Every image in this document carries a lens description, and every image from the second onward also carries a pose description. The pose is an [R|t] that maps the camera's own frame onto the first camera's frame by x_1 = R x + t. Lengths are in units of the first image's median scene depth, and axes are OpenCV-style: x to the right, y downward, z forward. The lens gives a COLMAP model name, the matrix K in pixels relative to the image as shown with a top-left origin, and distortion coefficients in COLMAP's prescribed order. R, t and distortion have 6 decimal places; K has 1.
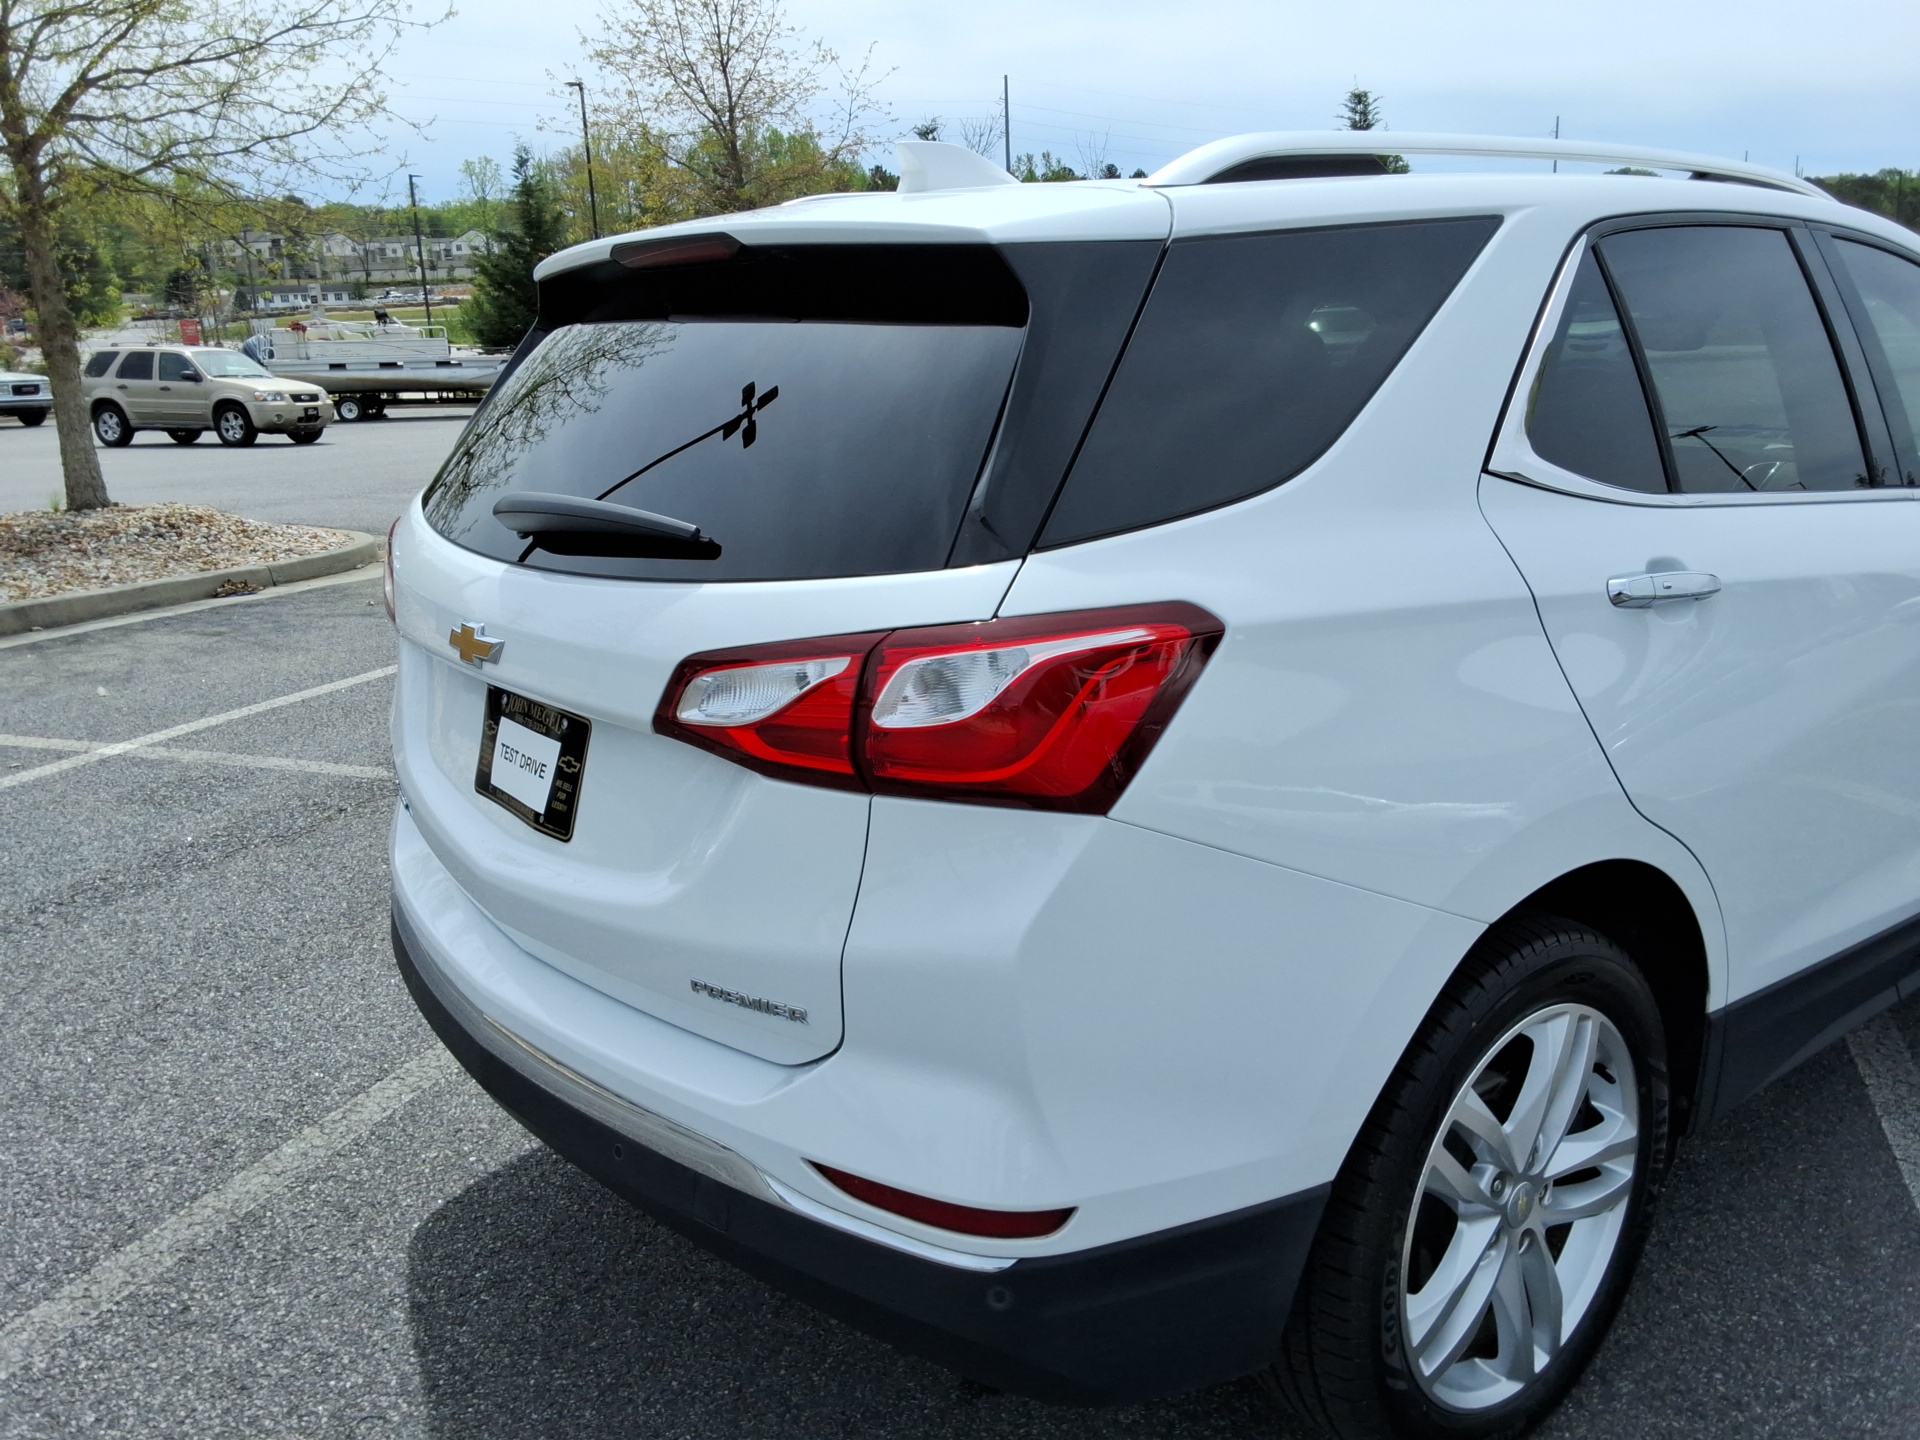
lens RADIAL K [[1549.1, 0, 979.5], [0, 1549.1, 686.7], [0, 0, 1]] dist [0.099273, -0.157204]
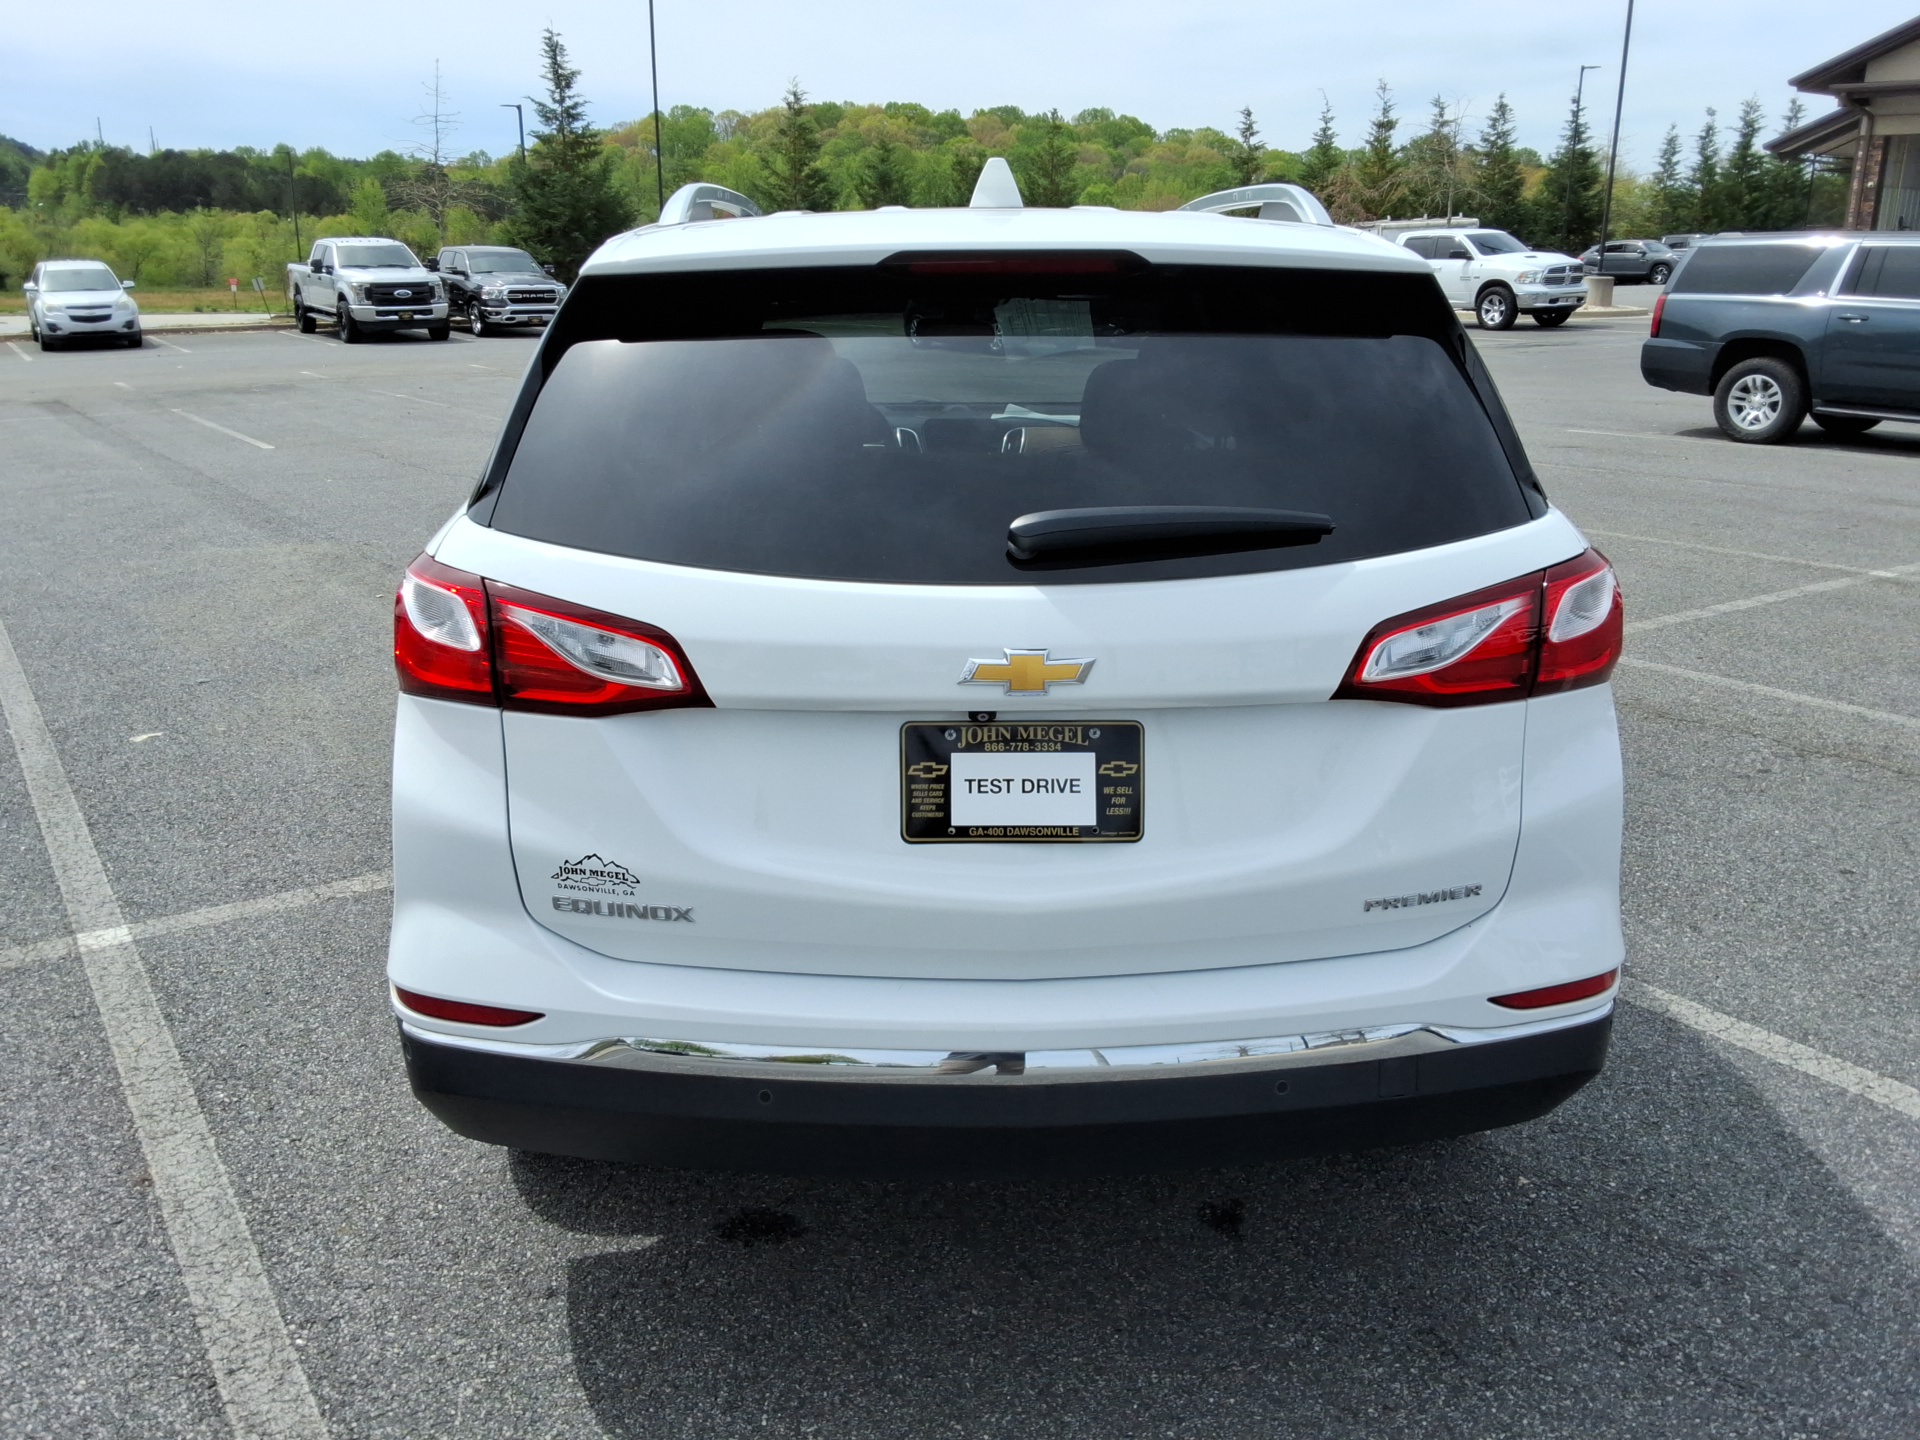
lens RADIAL K [[1549.1, 0, 965.6], [0, 1549.1, 687.7], [0, 0, 1]] dist [0.099273, -0.157204]
pose [[0.606392, -0.181129, 0.774262, -0.981928], [0.167671, 0.980944, 0.098162, -0.106712], [-0.777287, 0.070297, 0.625207, 0.386375]]
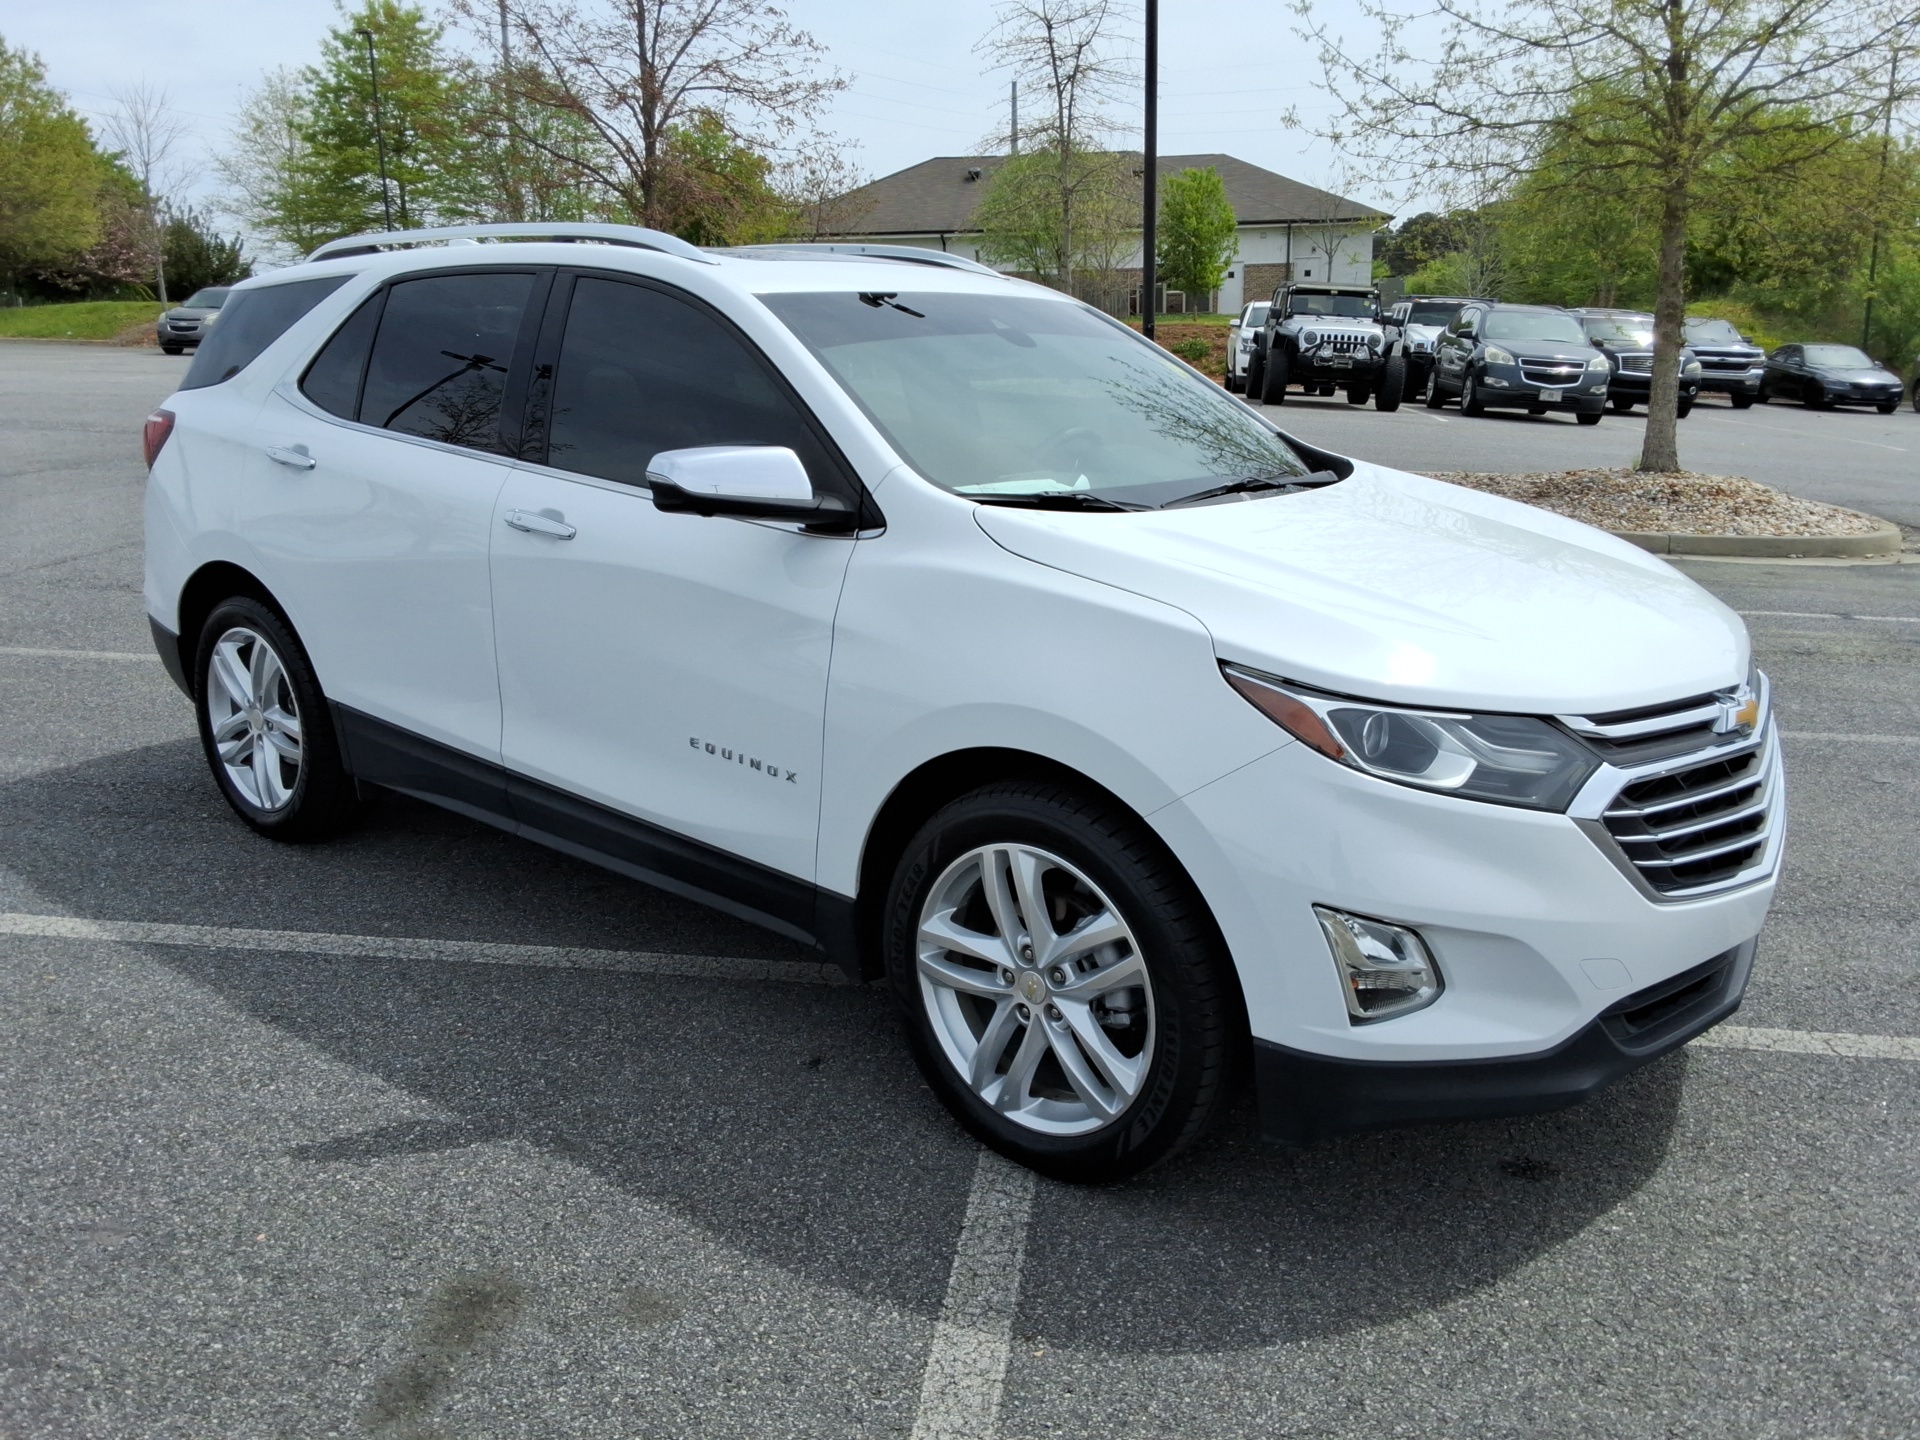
lens RADIAL K [[1549.1, 0, 965.7], [0, 1549.1, 698.9], [0, 0, 1]] dist [0.099273, -0.157204]
pose [[0.196042, 0.249396, -0.948351, 2.364514], [-0.233063, 0.951255, 0.201981, -0.343239], [0.952496, 0.181429, 0.244611, 1.247959]]
